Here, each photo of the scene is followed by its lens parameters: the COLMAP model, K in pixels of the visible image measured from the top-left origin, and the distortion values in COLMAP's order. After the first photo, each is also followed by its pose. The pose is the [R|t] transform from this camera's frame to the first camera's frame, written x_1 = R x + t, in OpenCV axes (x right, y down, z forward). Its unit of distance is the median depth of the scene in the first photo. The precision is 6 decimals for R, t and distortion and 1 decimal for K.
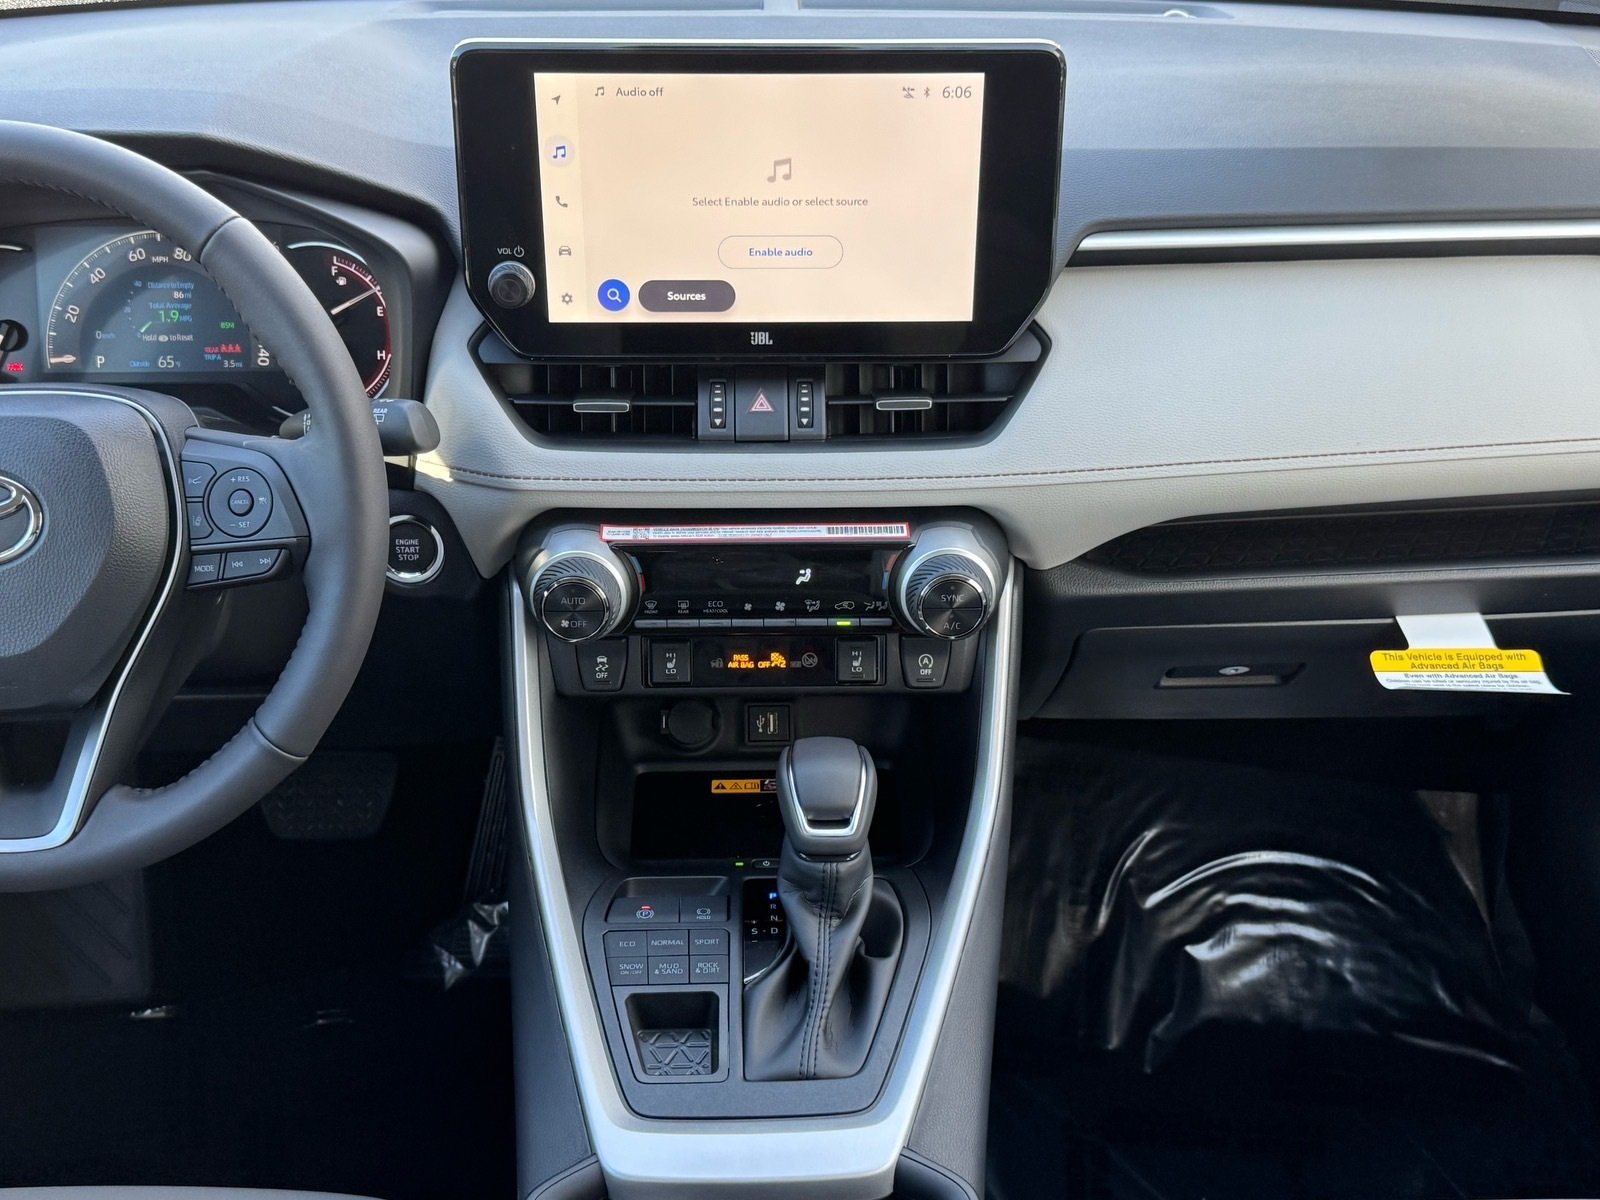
lens RADIAL K [[1888.6, 0, 797.5], [0, 1888.6, 612.4], [0, 0, 1]] dist [0.189950, -0.433093]
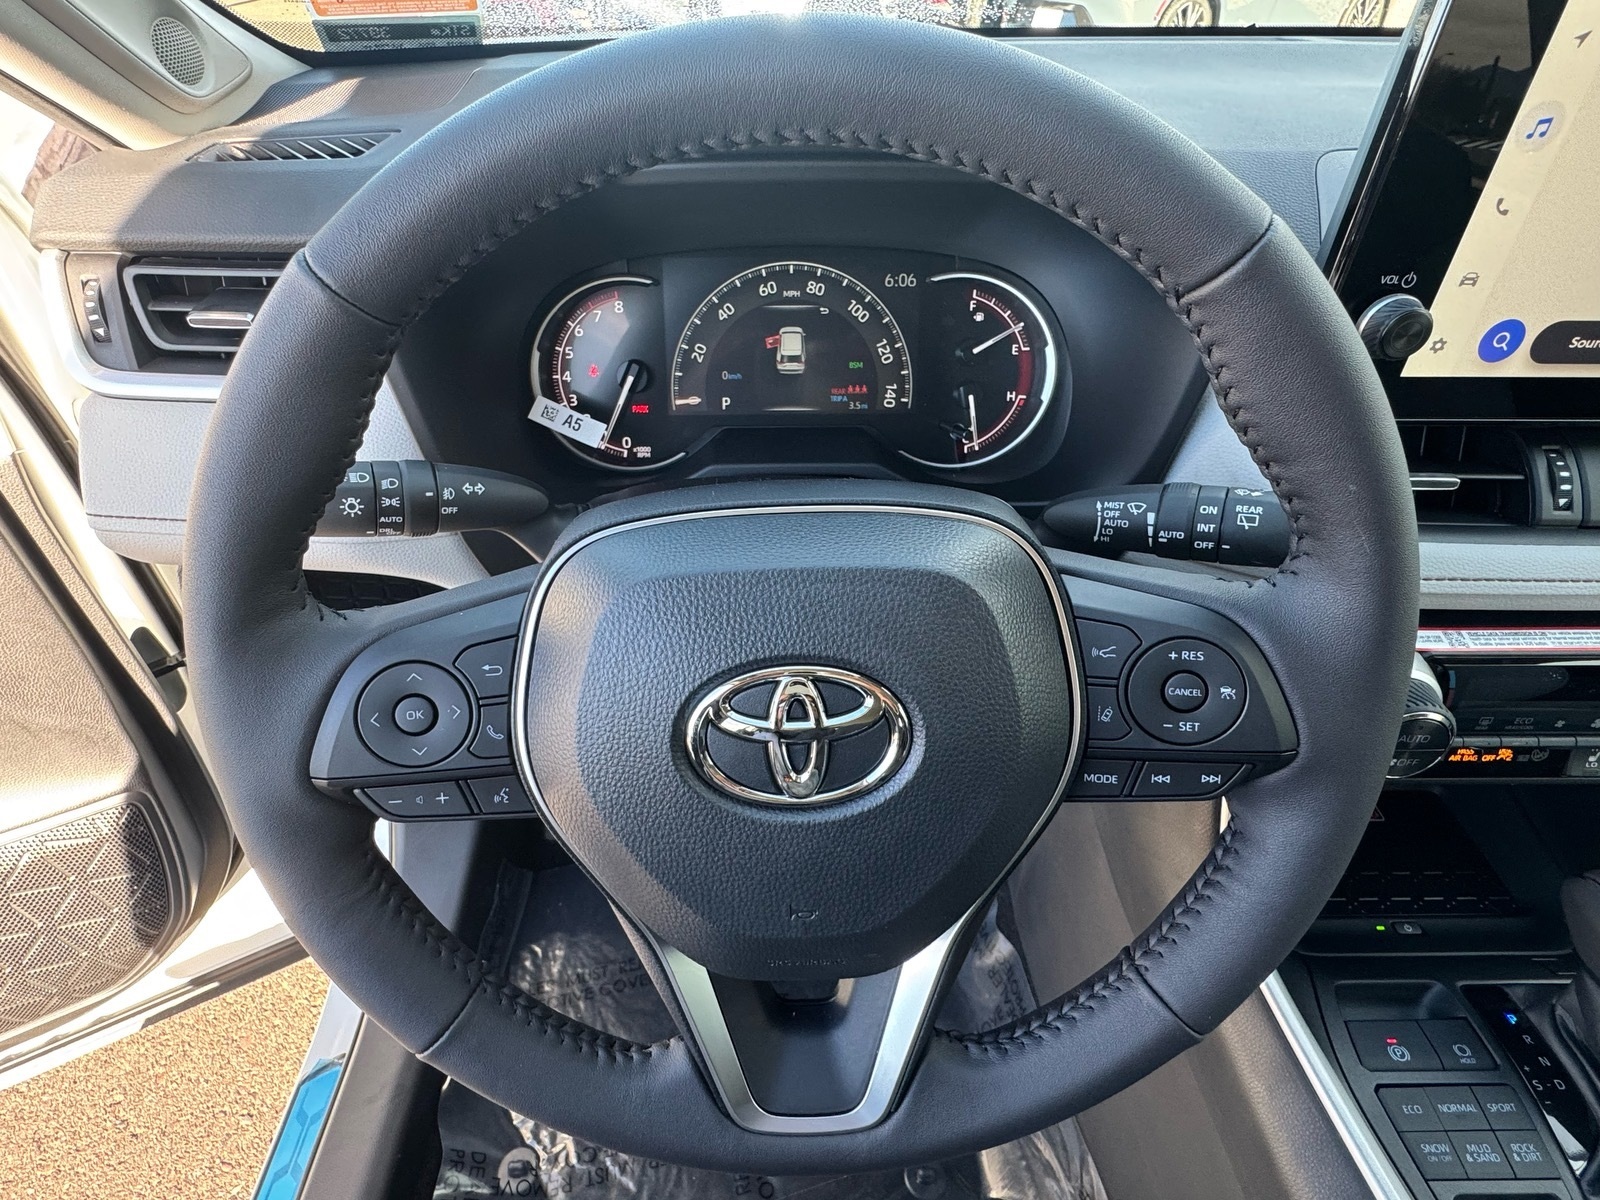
lens RADIAL K [[823.5, 0, 775.2], [0, 823.5, 601.5], [0, 0, 1]] dist [-0.002711, -0.001235]
pose [[0.999769, 0.011878, -0.017909, -0.369864], [-0.008622, 0.985056, 0.172019, -0.116370], [0.019685, -0.171824, 0.984931, 0.643222]]
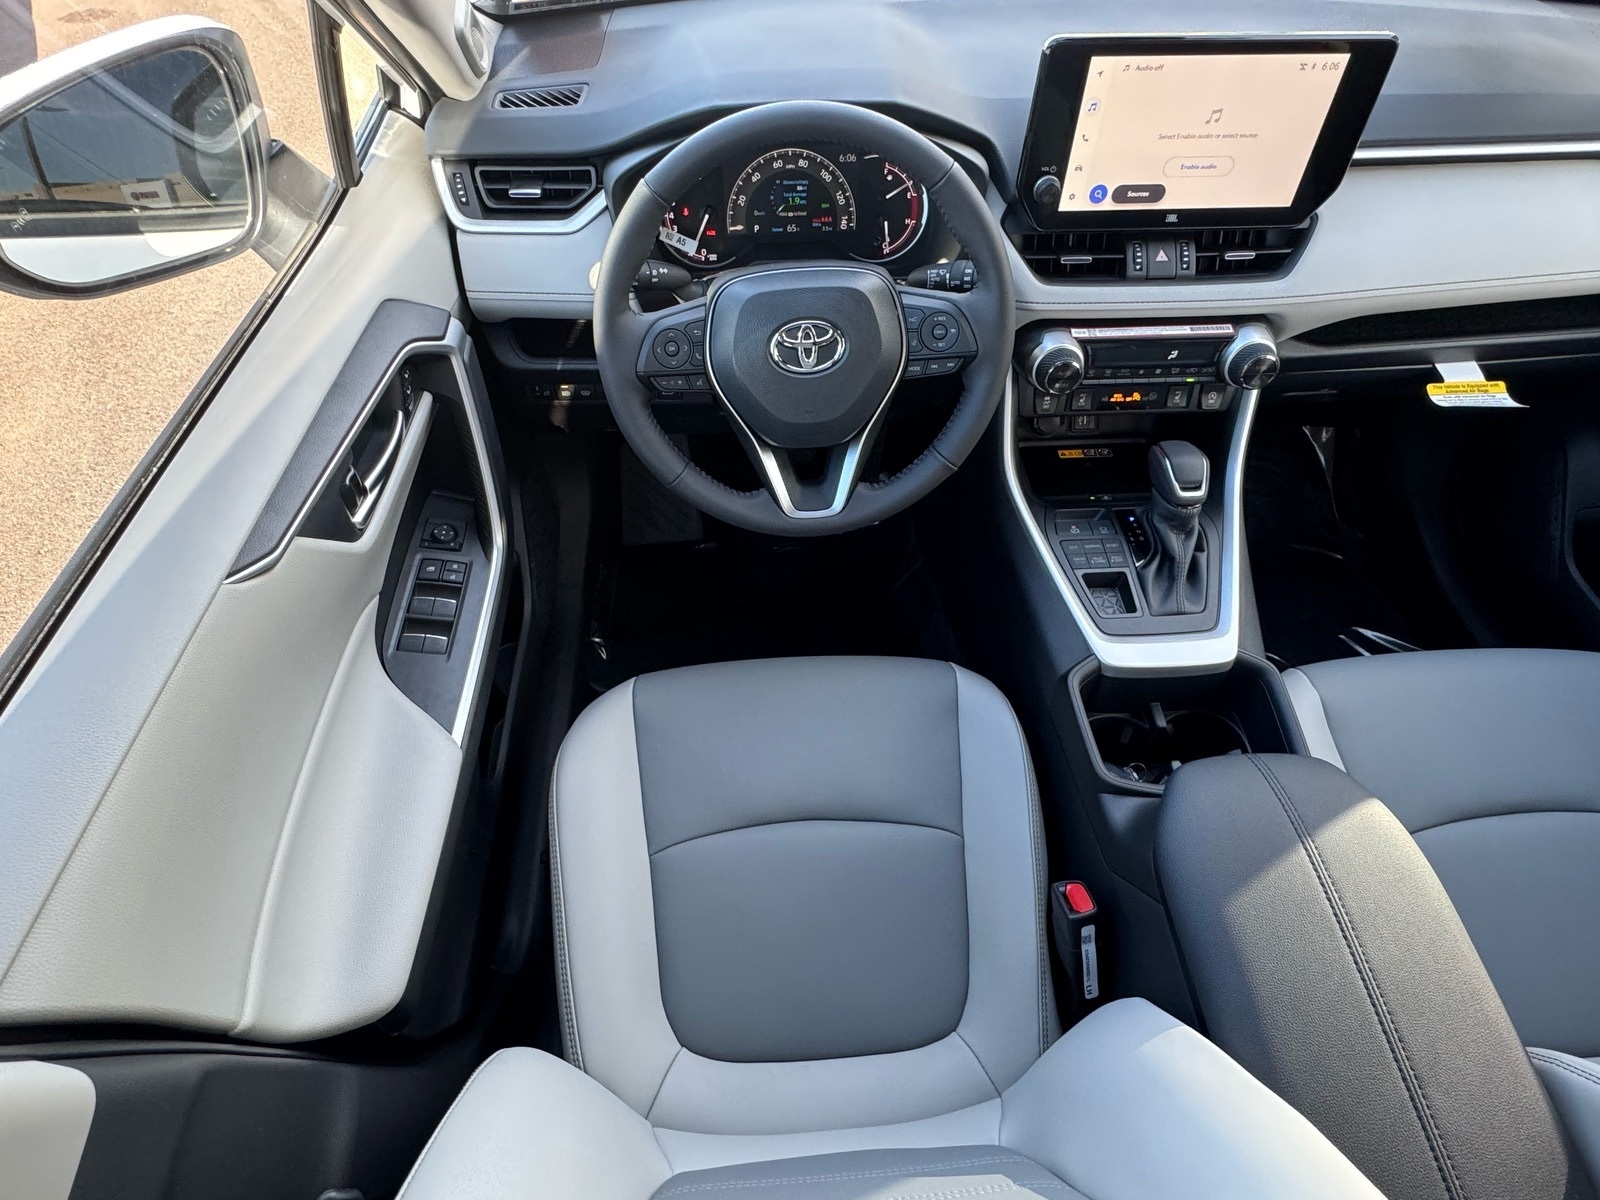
lens RADIAL K [[872.0, 0, 785.4], [0, 872.0, 604.0], [0, 0, 1]] dist [-0.003855, -0.000274]
pose [[0.999546, -0.022796, 0.019691, -0.404518], [0.014672, 0.939335, 0.342688, -0.088671], [-0.026309, -0.342243, 0.939243, 0.112878]]
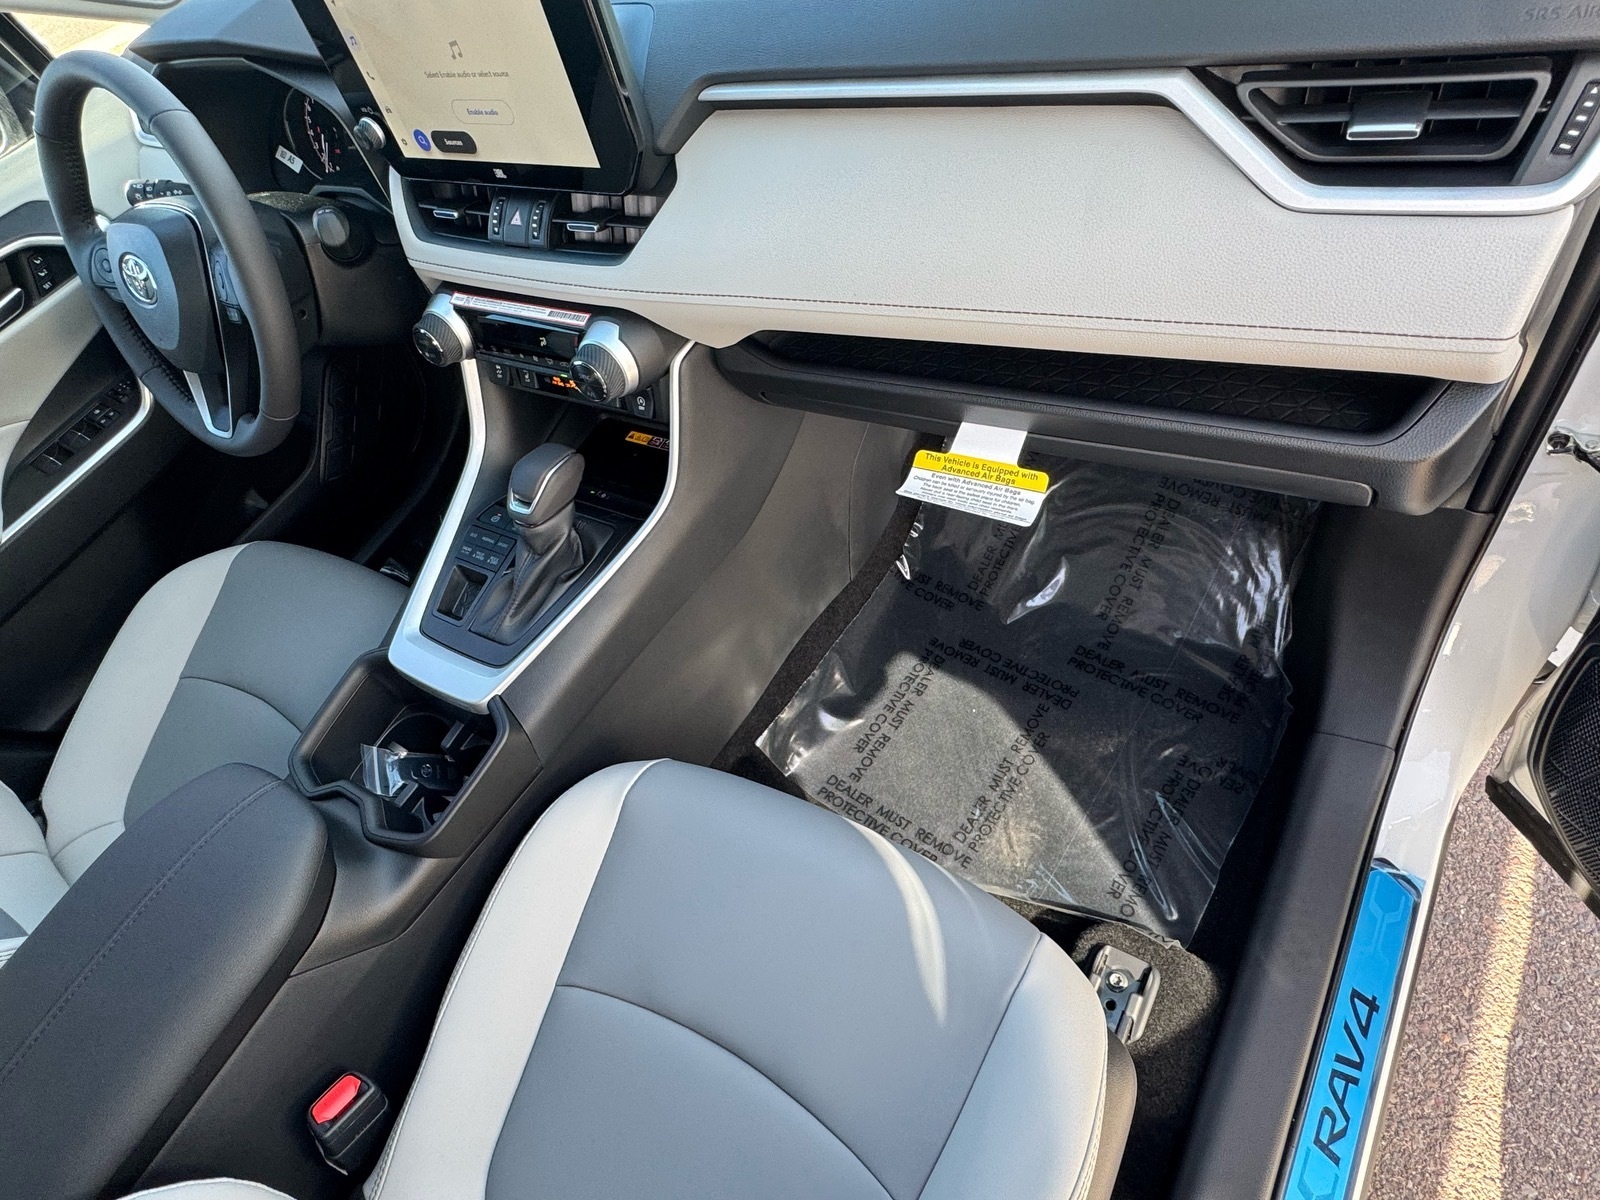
lens RADIAL K [[912.1, 0, 782.9], [0, 912.1, 602.7], [0, 0, 1]] dist [-0.001089, 0.000830]
pose [[0.810788, 0.292209, -0.507185, 0.606669], [-0.031140, 0.886786, 0.461130, -0.180716], [0.584511, -0.358085, 0.728095, 0.492355]]
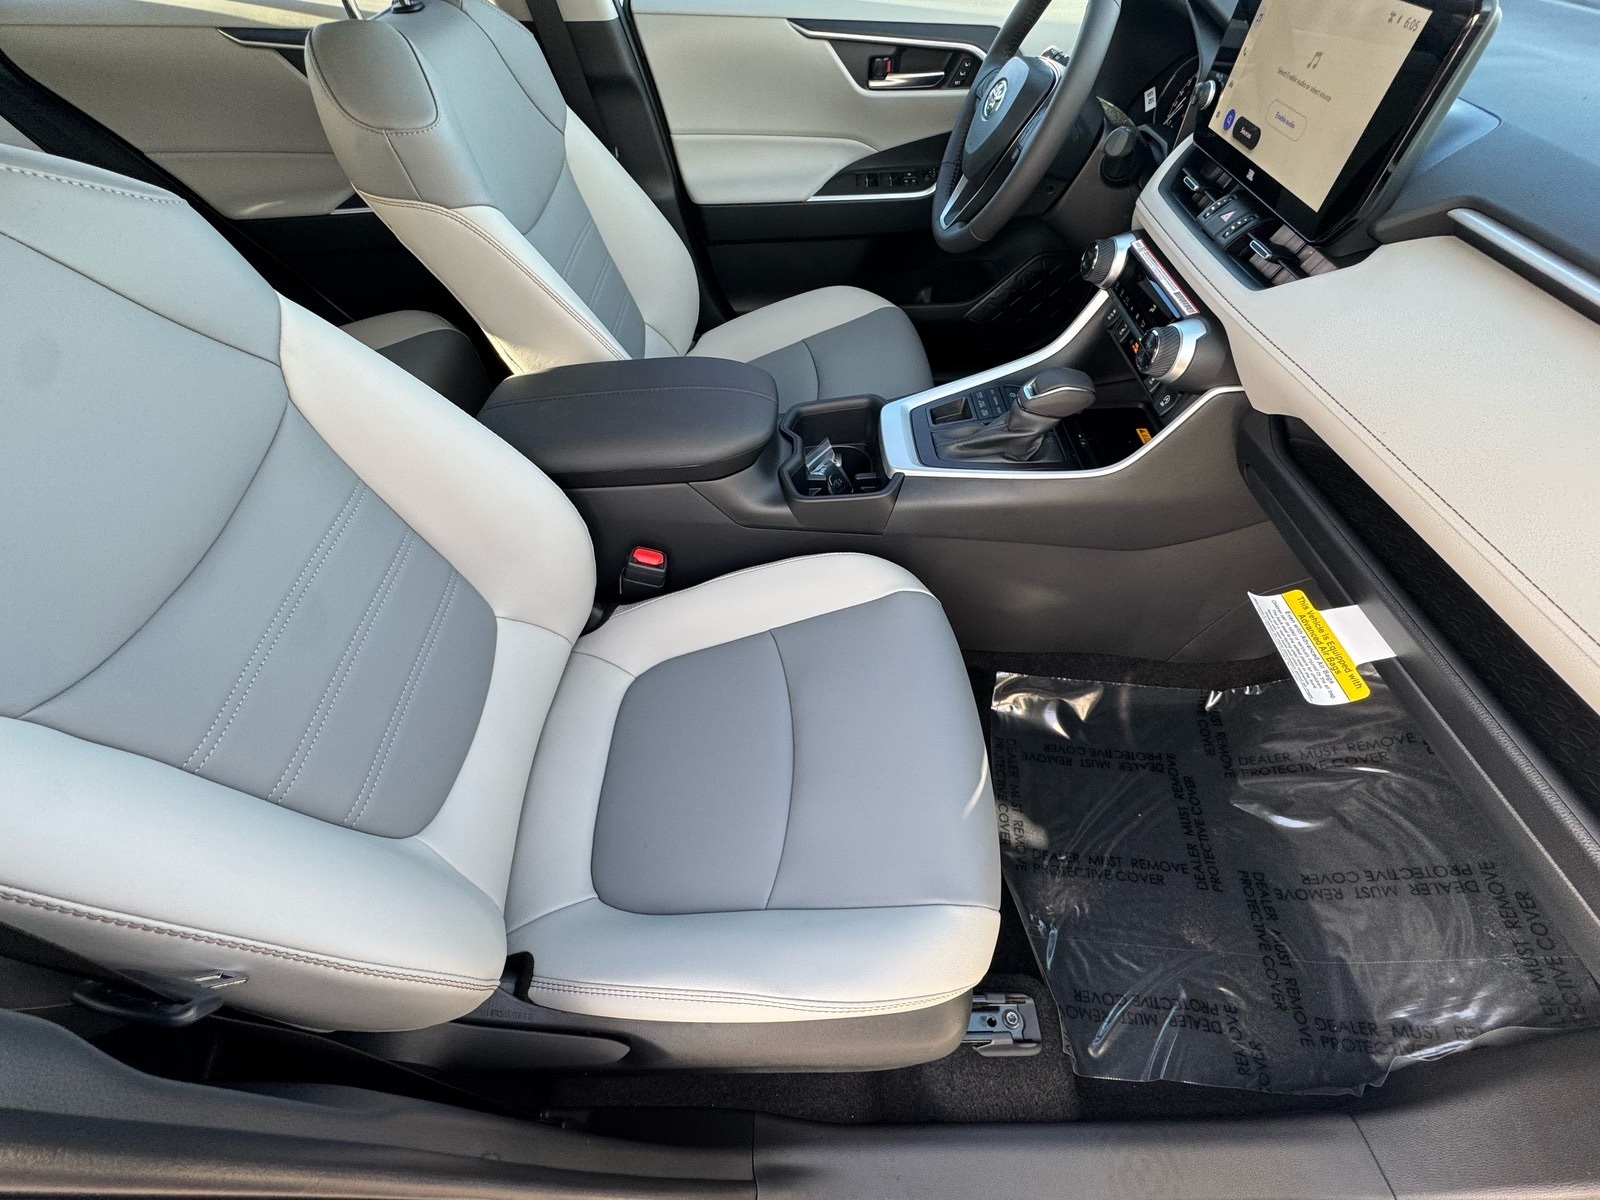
lens RADIAL K [[703.0, 0, 797.5], [0, 703.0, 599.9], [0, 0, 1]] dist [-0.003432, -0.000053]
pose [[-0.022168, 0.748902, -0.662310, 0.694668], [-0.477773, 0.573993, 0.665029, -0.148709], [0.878203, 0.331176, 0.345081, 0.541903]]
